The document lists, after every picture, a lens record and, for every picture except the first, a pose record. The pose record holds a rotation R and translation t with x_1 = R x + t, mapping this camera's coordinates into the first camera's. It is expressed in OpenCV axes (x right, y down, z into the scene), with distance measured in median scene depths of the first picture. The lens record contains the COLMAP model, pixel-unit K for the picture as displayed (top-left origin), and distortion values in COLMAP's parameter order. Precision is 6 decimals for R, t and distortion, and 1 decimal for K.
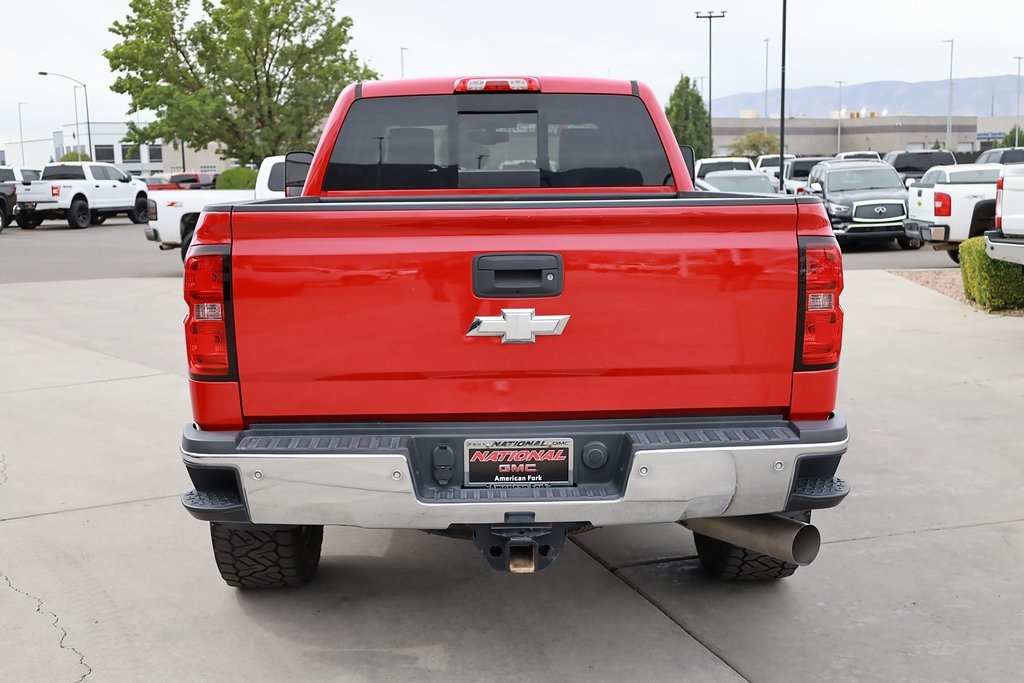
lens RADIAL K [[1160.6, 0, 512.0], [0, 1160.6, 341.5], [0, 0, 1]] dist [-0.002186, -0.002206]
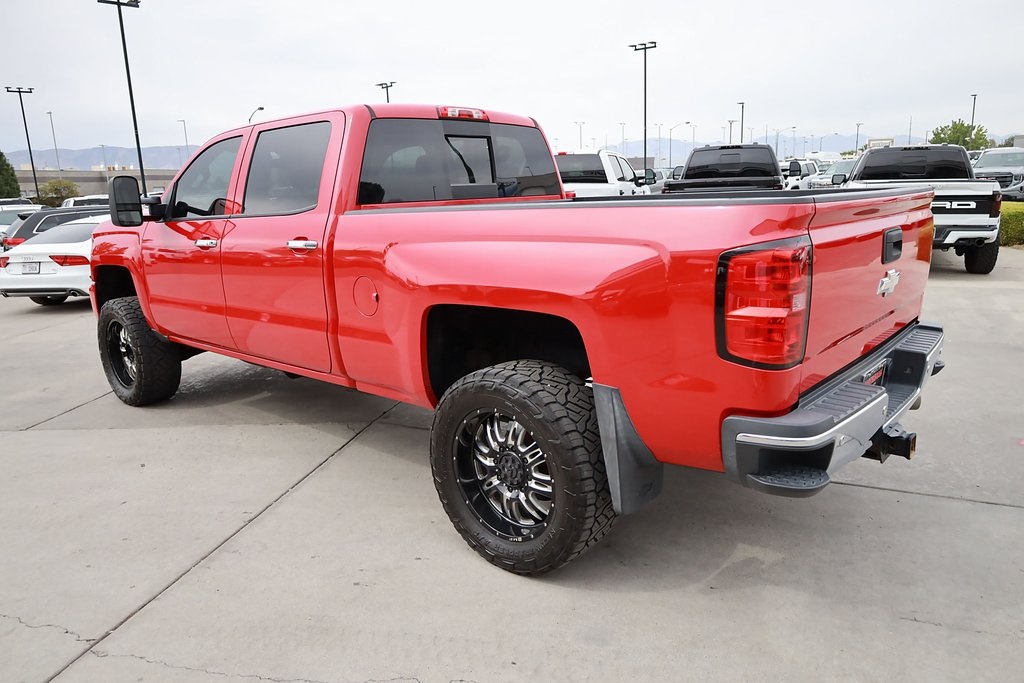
lens RADIAL K [[699.4, 0, 516.3], [0, 699.4, 341.1], [0, 0, 1]] dist [-0.011224, 0.001216]
pose [[0.686227, -0.166769, 0.708012, -0.536805], [0.132482, 0.985737, 0.103781, -0.054184], [-0.715221, 0.022581, 0.698534, 0.452668]]
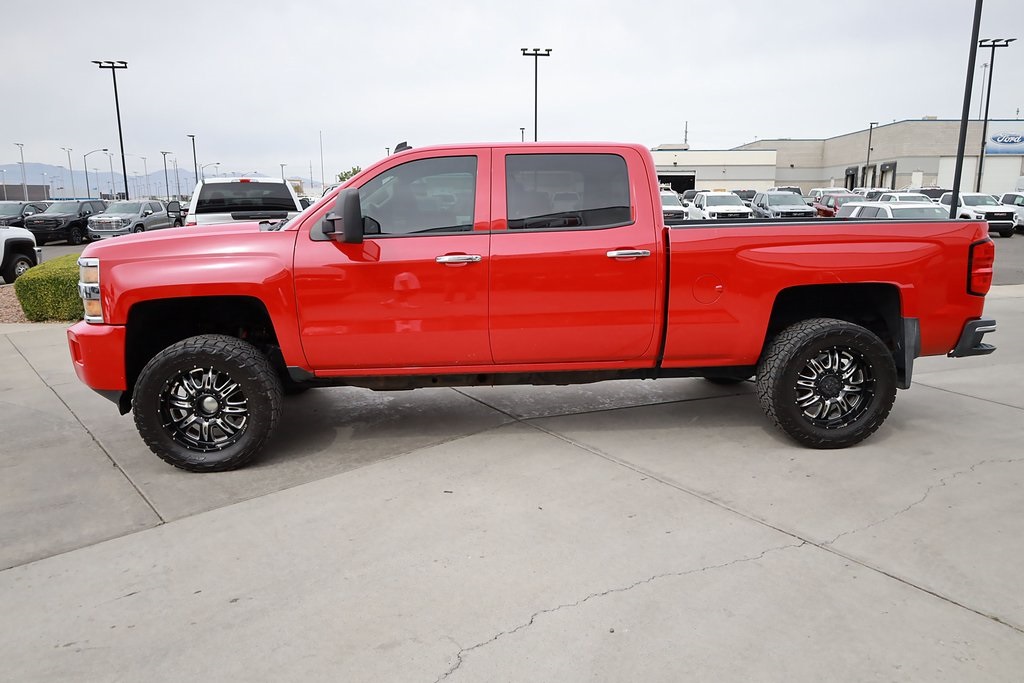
lens RADIAL K [[699.4, 0, 516.3], [0, 699.4, 341.1], [0, 0, 1]] dist [-0.011224, 0.001216]
pose [[-0.029028, -0.171941, 0.984679, -0.993466], [0.157809, 0.971952, 0.174371, -0.163907], [-0.987043, 0.160453, -0.001080, 1.190032]]
